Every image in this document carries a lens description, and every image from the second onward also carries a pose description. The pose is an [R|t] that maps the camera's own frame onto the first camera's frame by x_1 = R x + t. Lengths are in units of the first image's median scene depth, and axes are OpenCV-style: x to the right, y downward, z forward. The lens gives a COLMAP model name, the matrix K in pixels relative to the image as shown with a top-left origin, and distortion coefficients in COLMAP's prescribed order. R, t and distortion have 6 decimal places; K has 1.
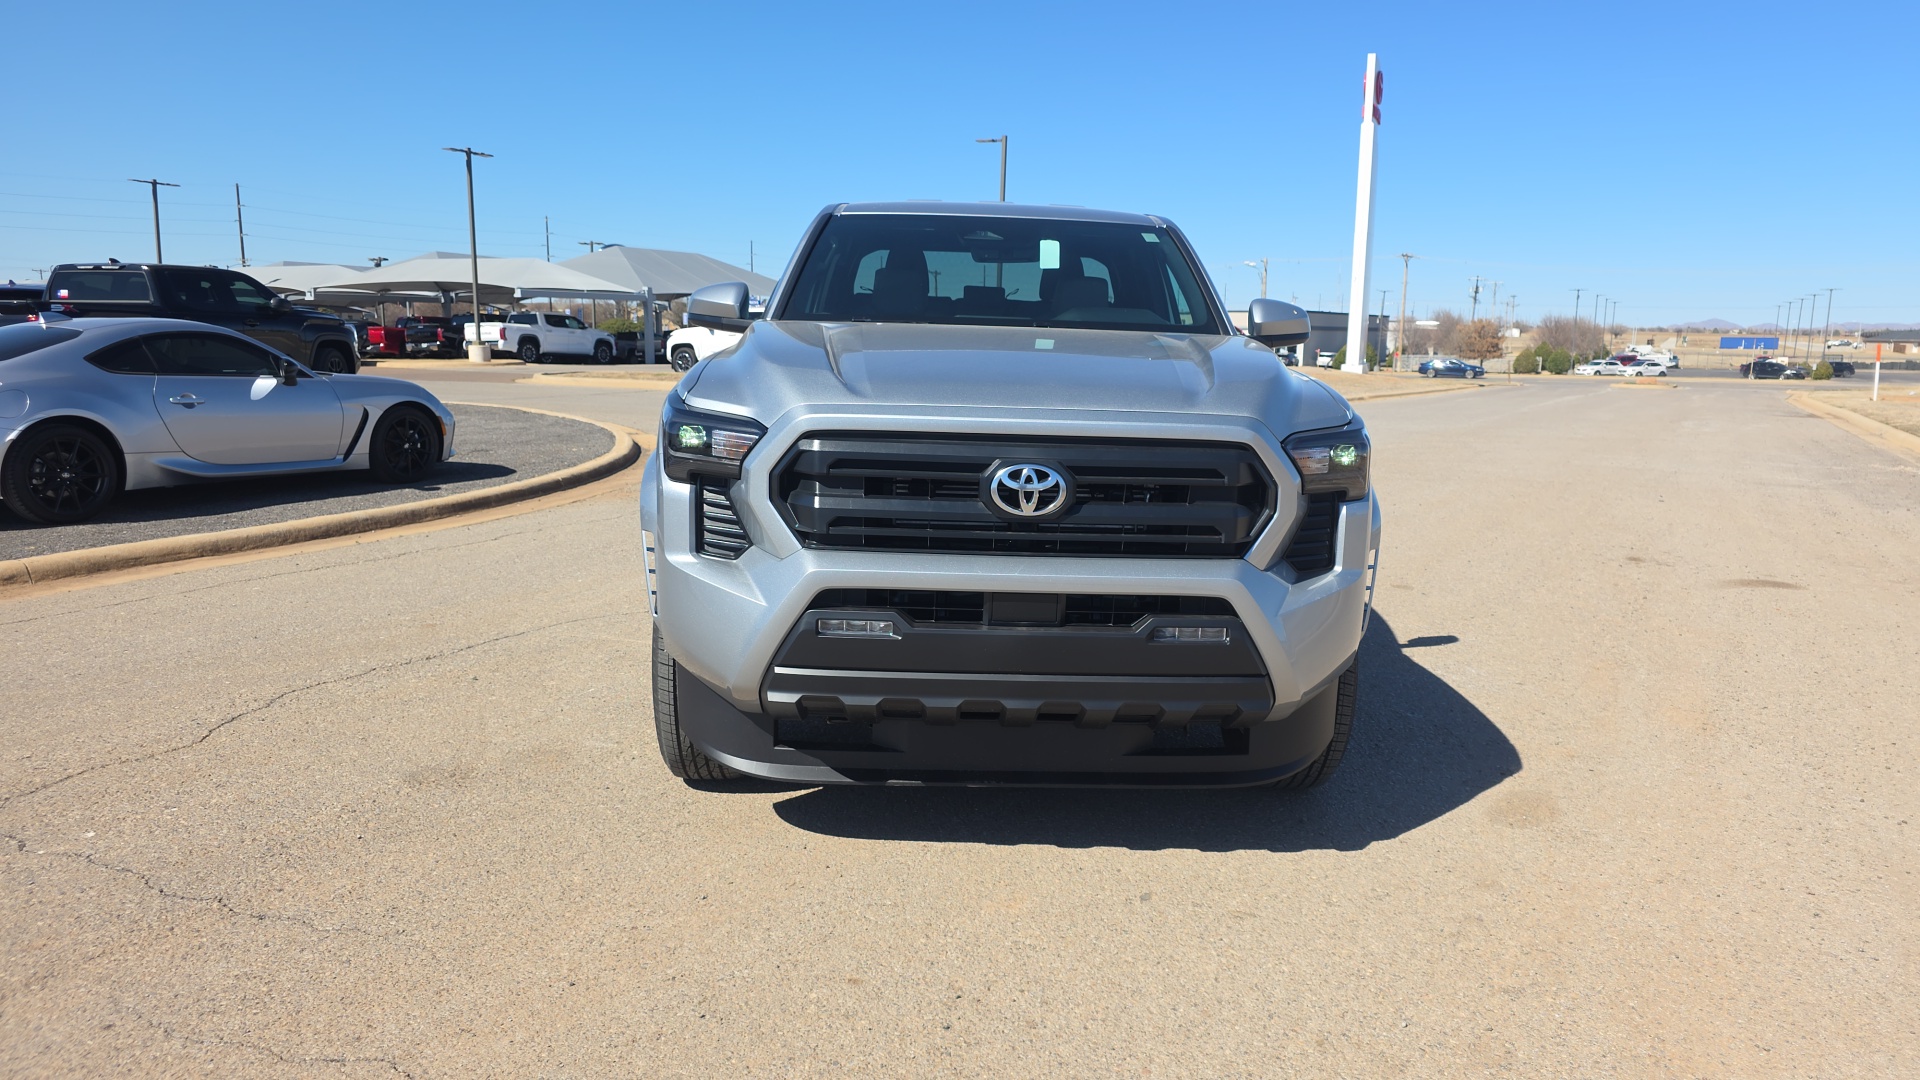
lens RADIAL K [[1310.5, 0, 1024.9], [0, 1310.5, 548.2], [0, 0, 1]] dist [0.069053, -0.067131]
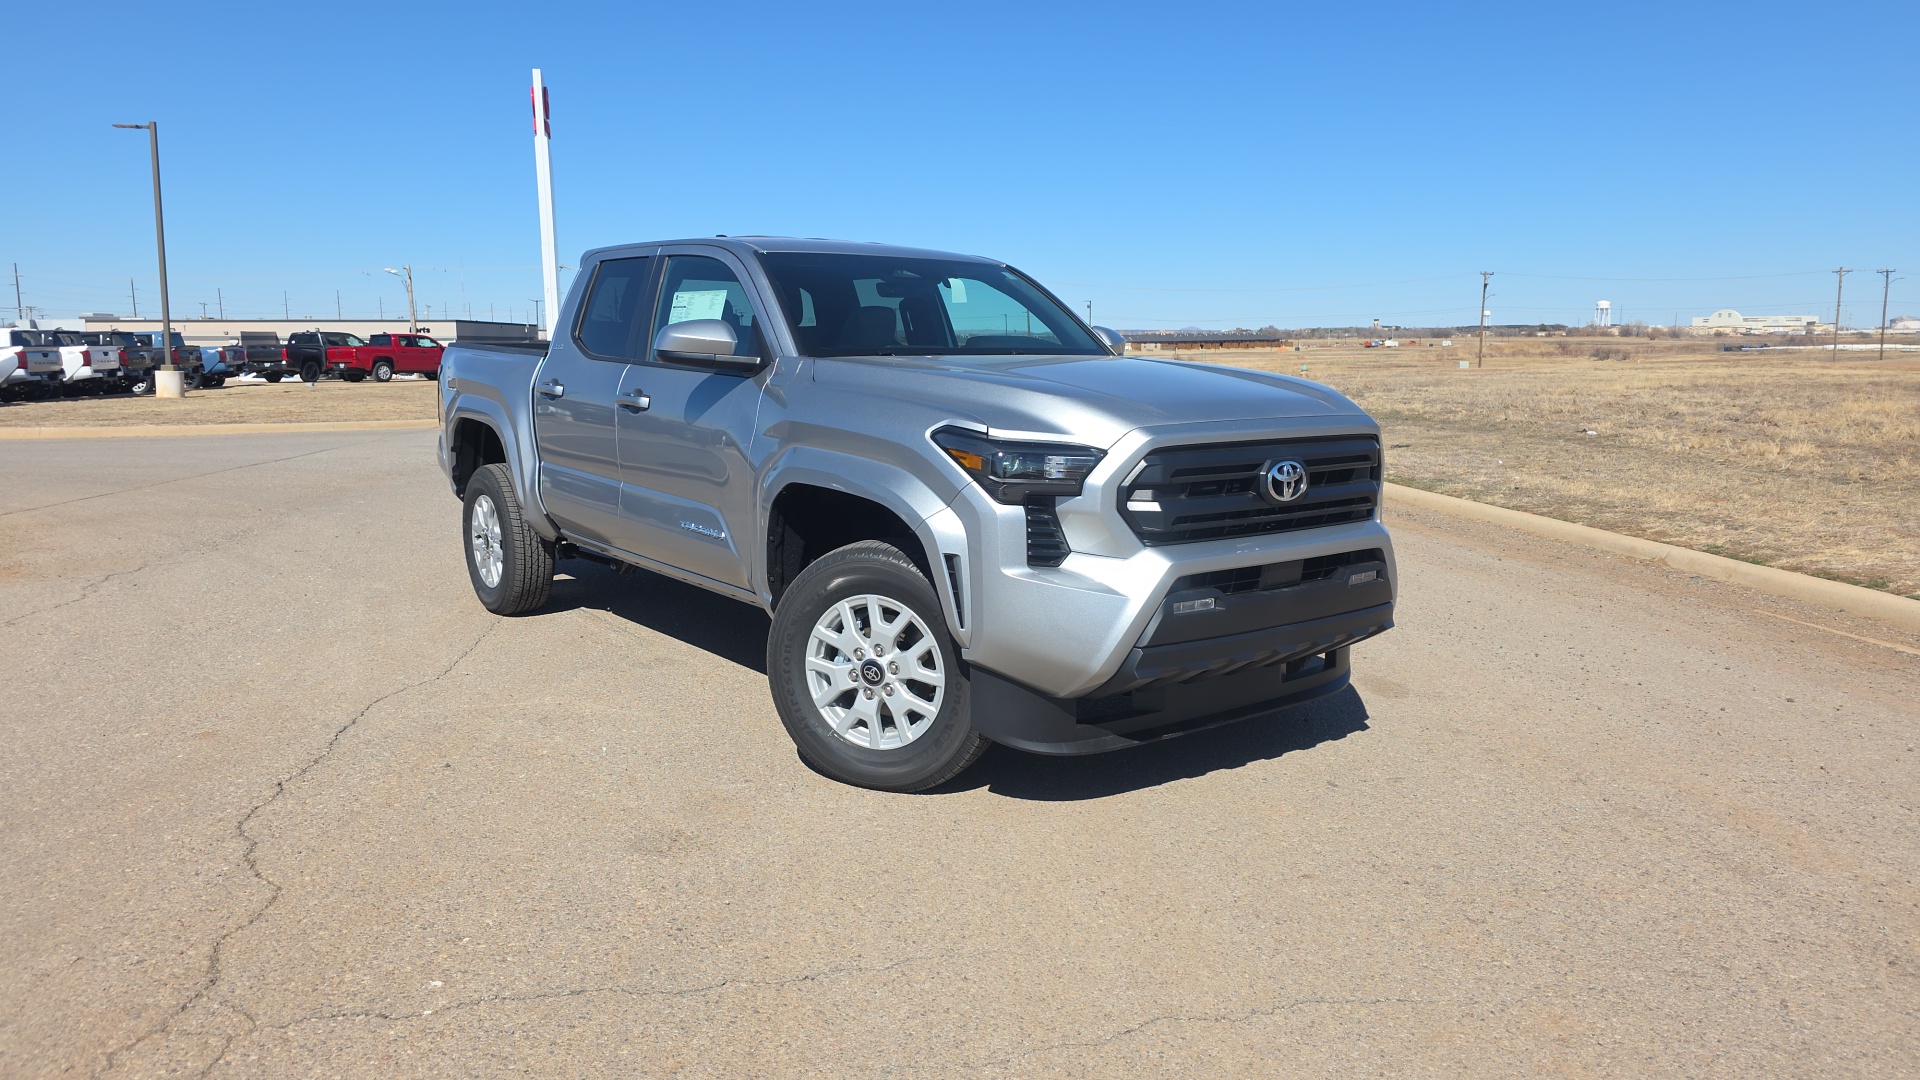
lens RADIAL K [[1297.4, 0, 957.7], [0, 1297.4, 524.2], [0, 0, 1]] dist [0.056886, -0.058429]
pose [[0.835363, -0.106354, 0.539312, -0.590876], [0.118303, 0.992898, 0.012558, -0.034761], [-0.536817, 0.053312, 0.842012, 0.062207]]
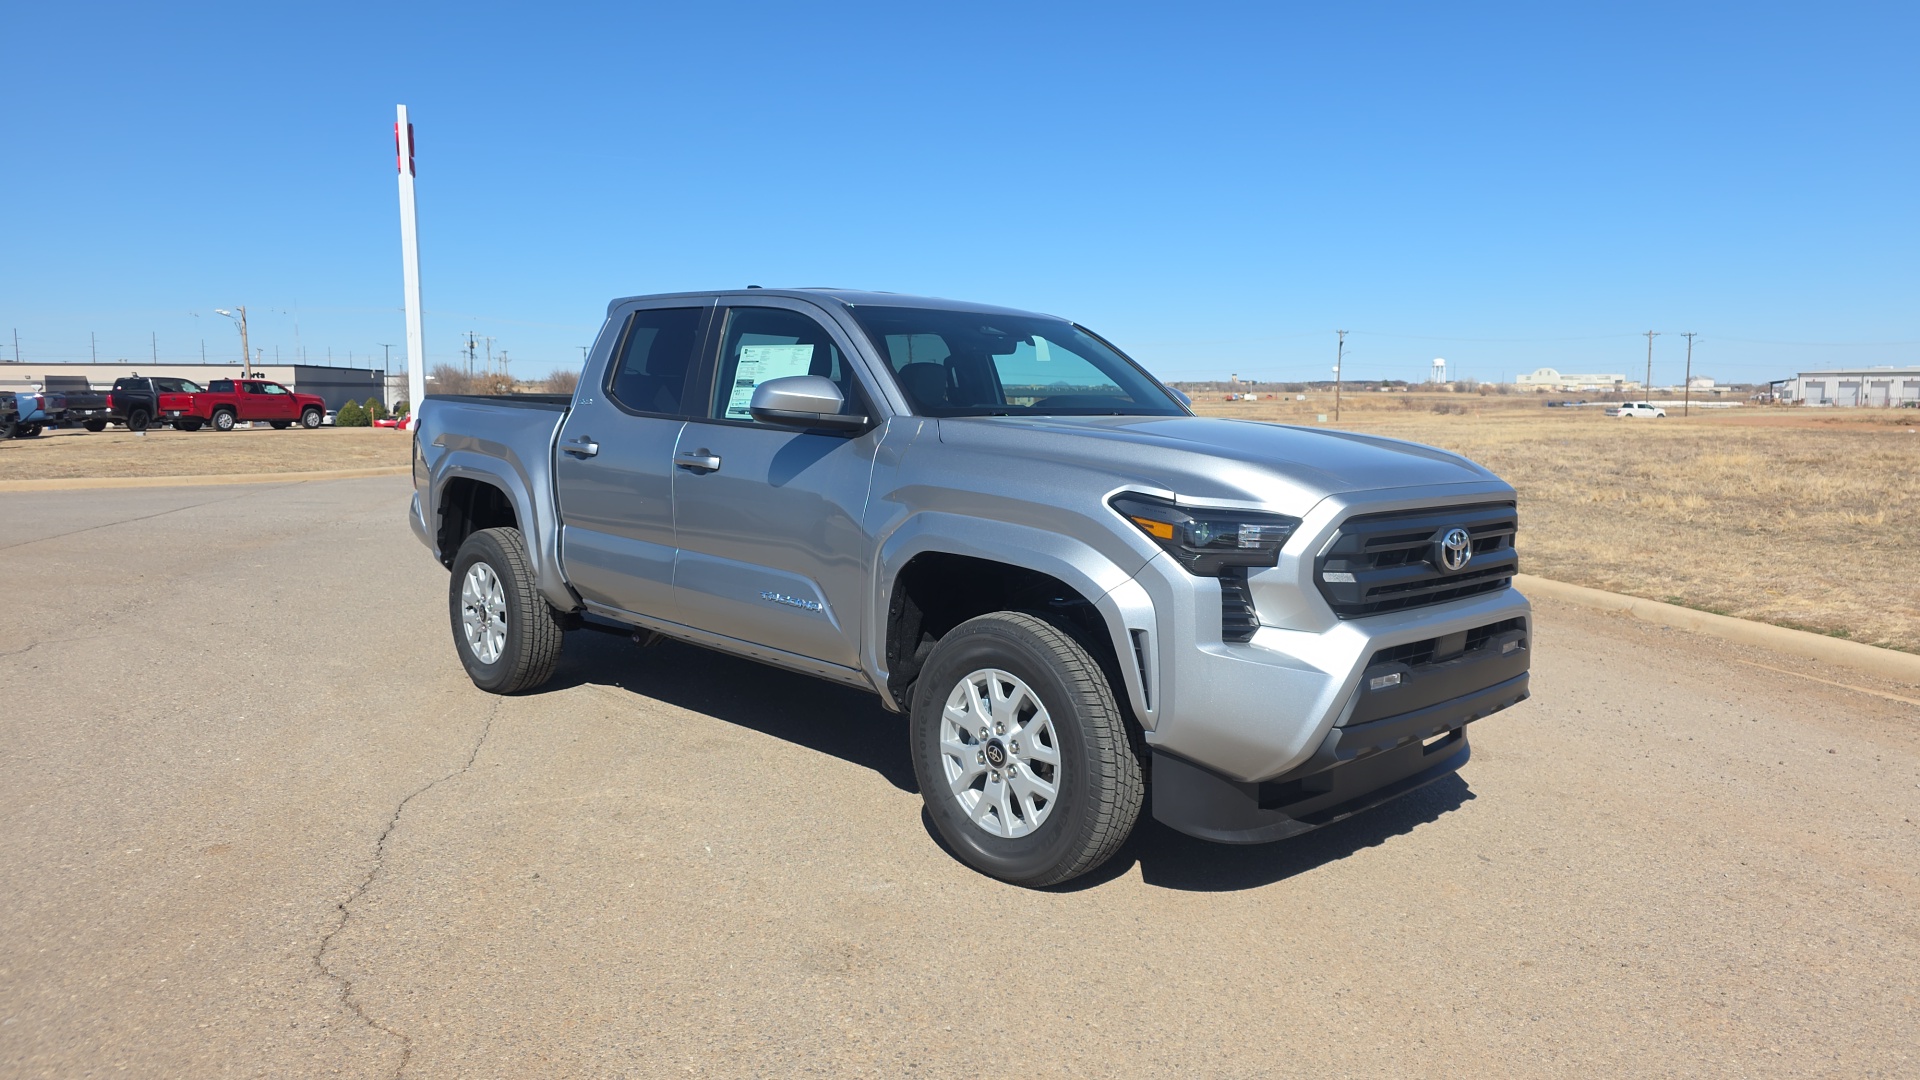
lens RADIAL K [[1302.2, 0, 1010.1], [0, 1302.2, 512.5], [0, 0, 1]] dist [0.062801, -0.061857]
pose [[0.754537, -0.084062, 0.650851, -0.697090], [0.126545, 0.991786, -0.018608, -0.066875], [-0.643941, 0.096403, 0.758977, 0.197233]]
